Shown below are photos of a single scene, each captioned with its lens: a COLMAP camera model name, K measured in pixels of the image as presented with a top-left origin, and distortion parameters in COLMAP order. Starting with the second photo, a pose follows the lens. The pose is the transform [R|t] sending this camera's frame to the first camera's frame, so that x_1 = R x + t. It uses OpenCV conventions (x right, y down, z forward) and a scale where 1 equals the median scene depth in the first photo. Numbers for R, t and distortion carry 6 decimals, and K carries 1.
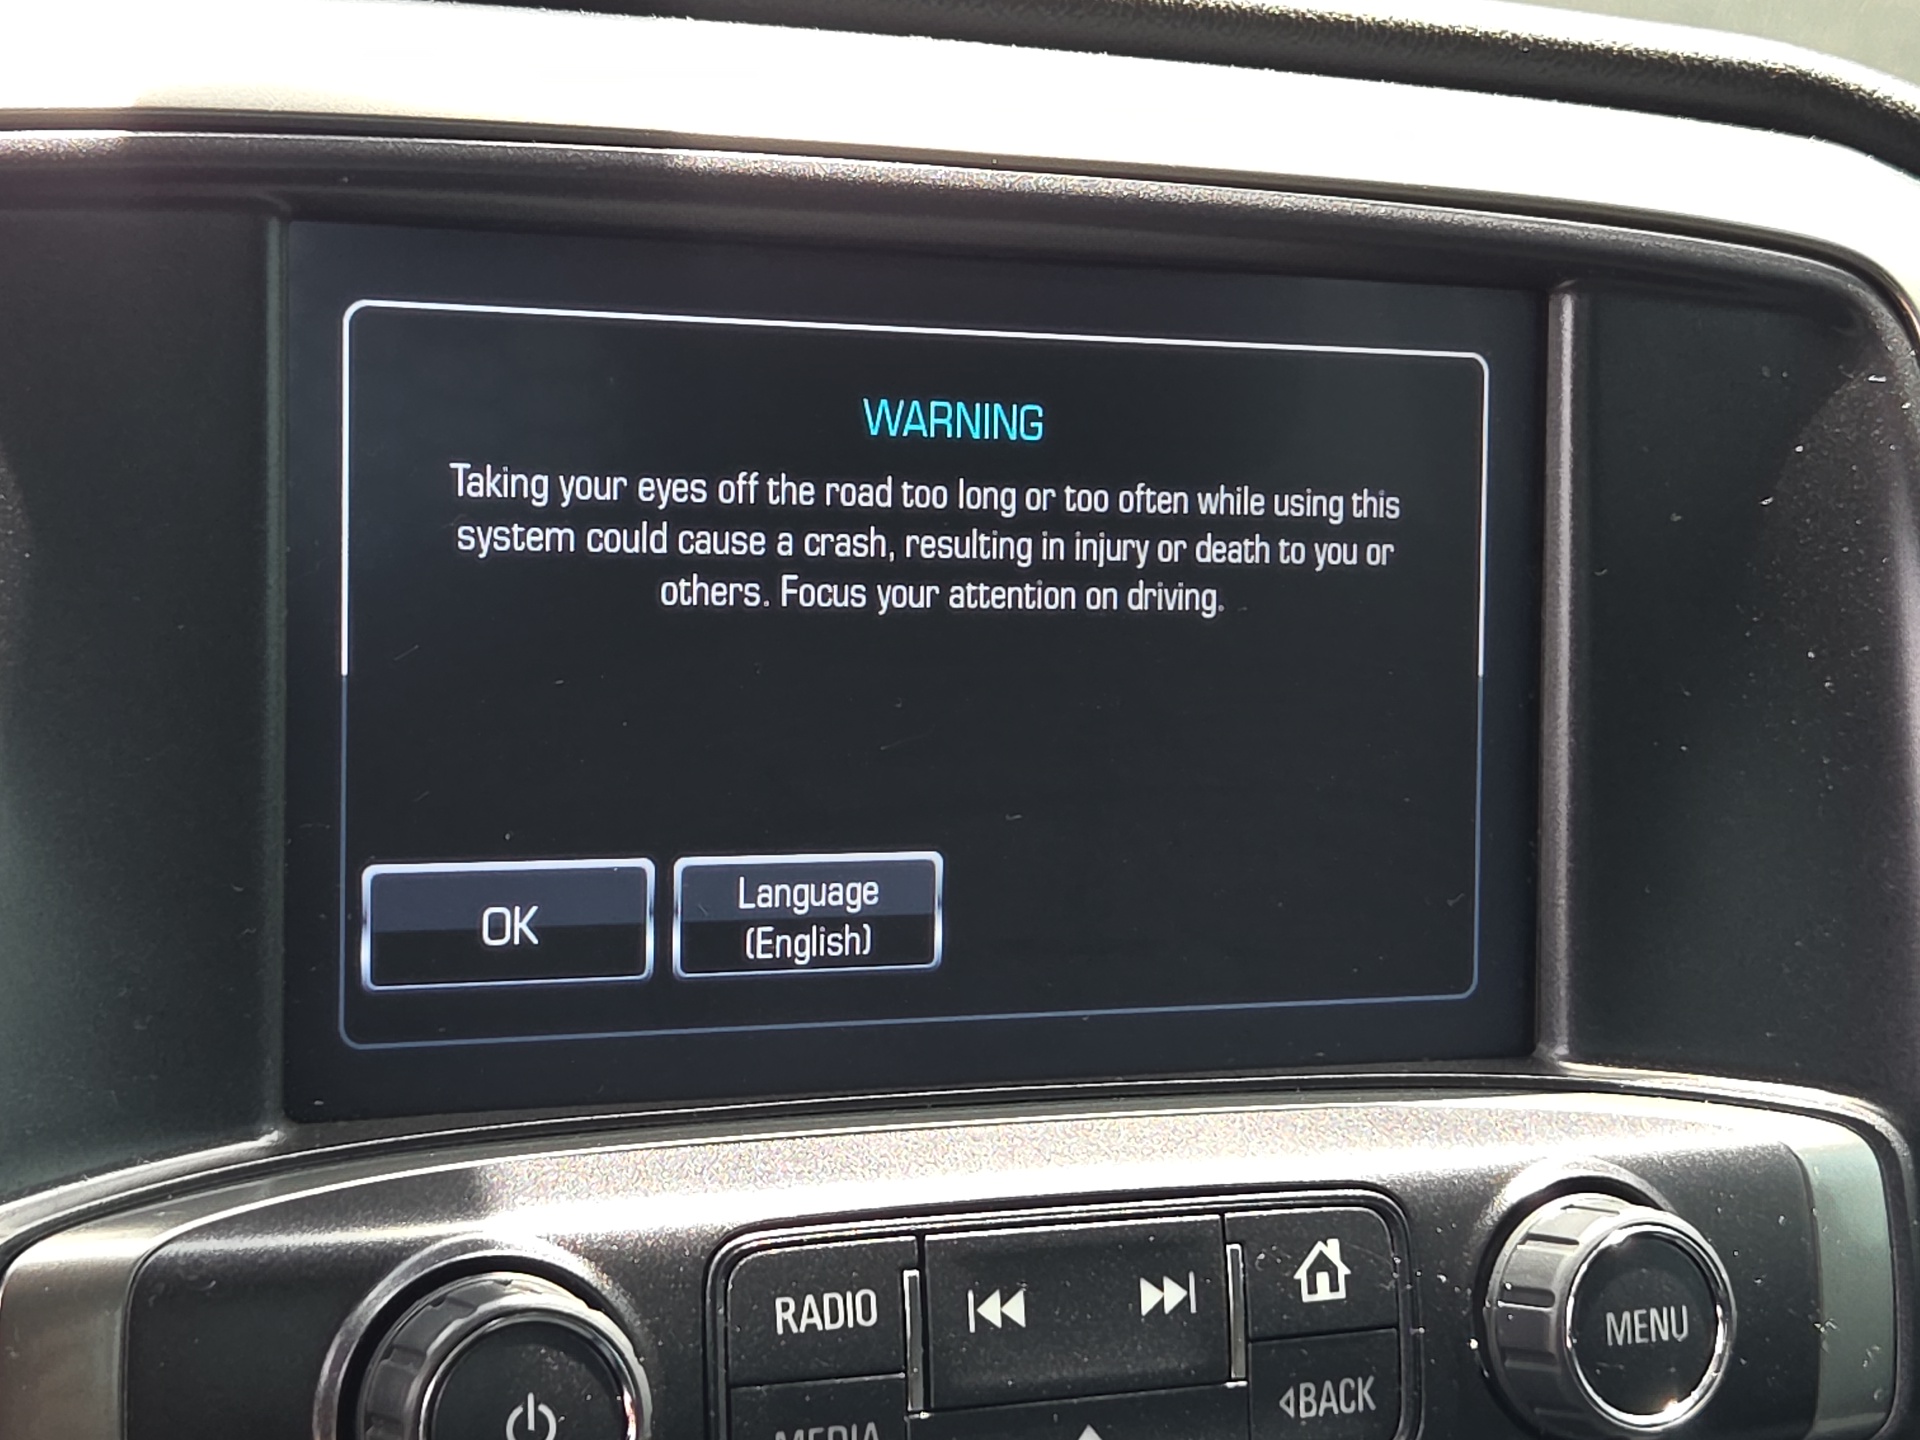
lens RADIAL K [[3518.6, 0, 951.7], [0, 3518.6, 706.0], [0, 0, 1]] dist [0.109506, 0.000000]
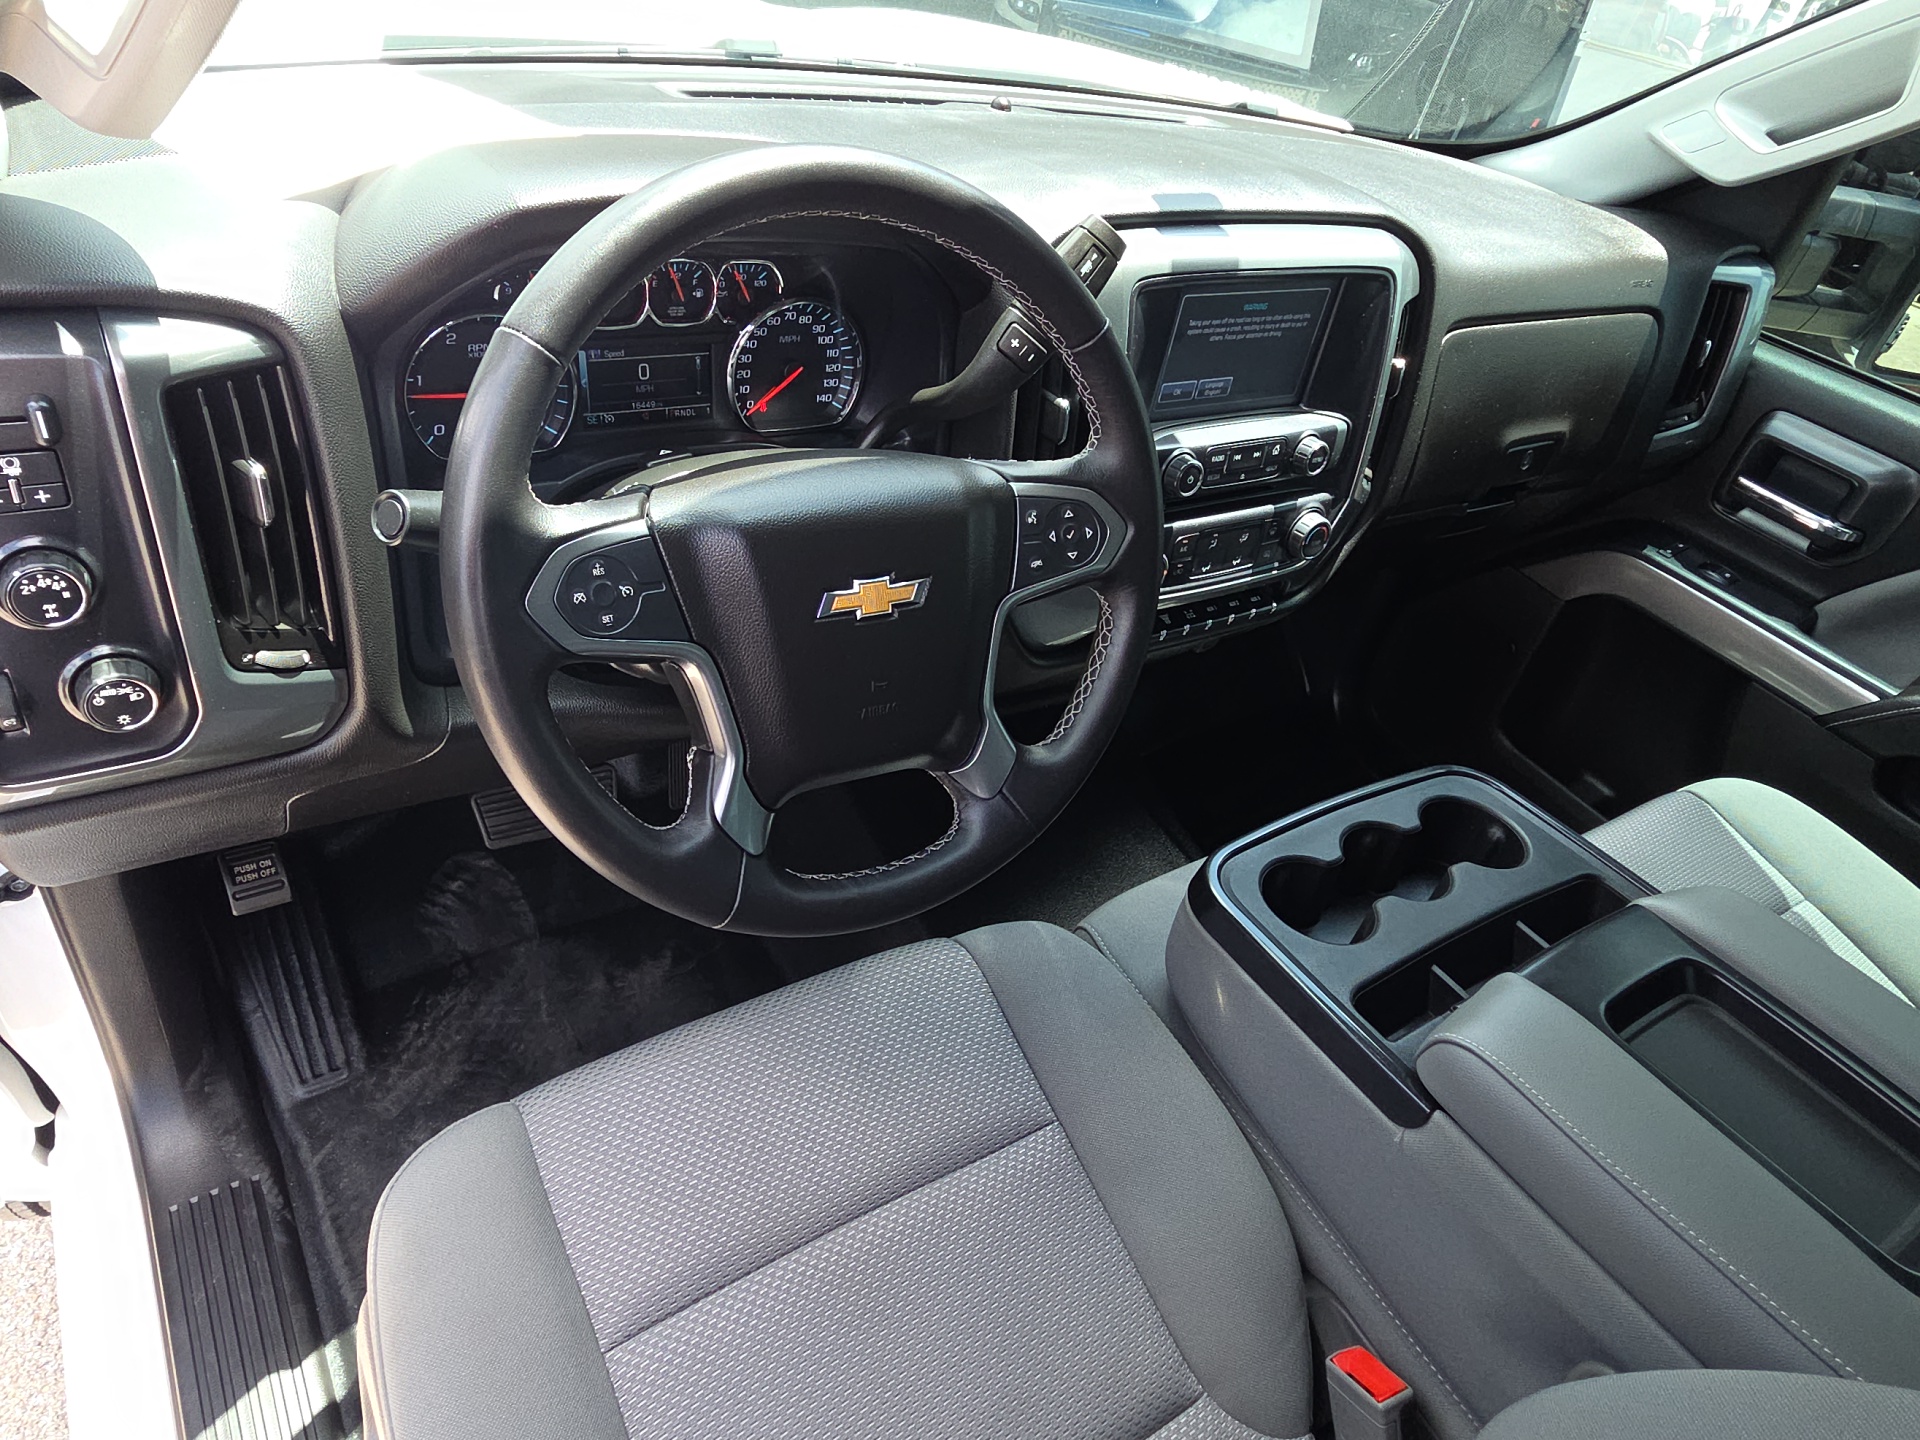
lens RADIAL K [[1195.5, 0, 931.9], [0, 1195.5, 717.1], [0, 0, 1]] dist [-0.001614, 0.003651]
pose [[0.982566, 0.035606, 0.182471, -0.909330], [-0.133140, 0.819799, 0.556959, -0.582945], [-0.129759, -0.571543, 0.810248, -0.996056]]
